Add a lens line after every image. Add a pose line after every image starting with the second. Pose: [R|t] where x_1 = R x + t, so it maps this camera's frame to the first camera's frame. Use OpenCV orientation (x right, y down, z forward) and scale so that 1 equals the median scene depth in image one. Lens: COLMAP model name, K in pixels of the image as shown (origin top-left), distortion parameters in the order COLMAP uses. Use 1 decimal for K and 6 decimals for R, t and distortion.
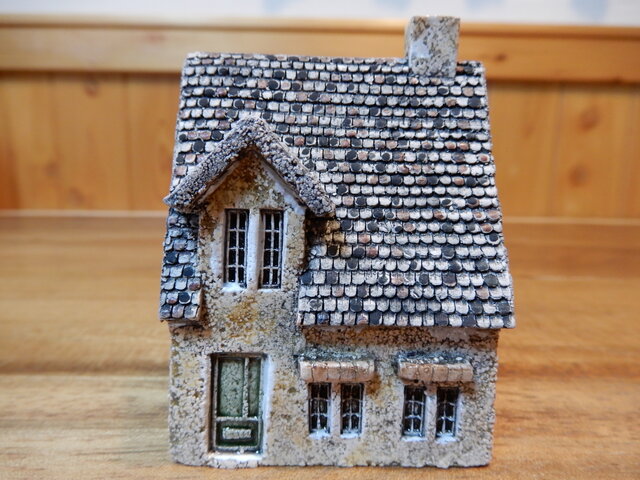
lens RADIAL K [[453.6, 0, 320.0], [0, 453.6, 240.0], [0, 0, 1]] dist [0.026955, -0.006481]
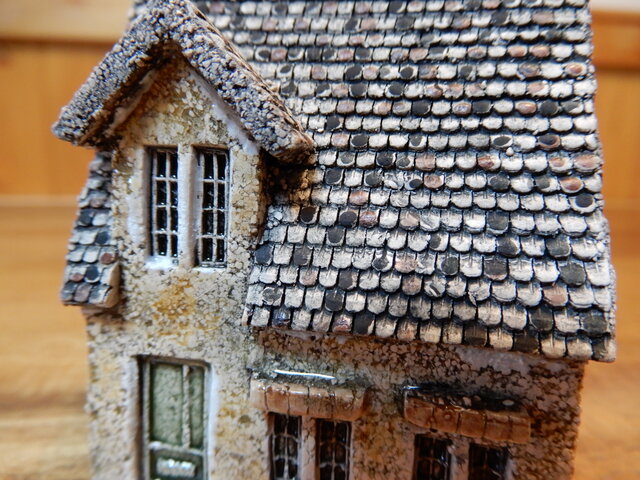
lens RADIAL K [[453.6, 0, 320.0], [0, 453.6, 240.0], [0, 0, 1]] dist [0.026955, -0.006481]
pose [[0.976651, 0.040261, -0.211024, 0.182186], [-0.035841, 0.999052, 0.024728, 0.042780], [0.211820, -0.016587, 0.977168, 0.368476]]
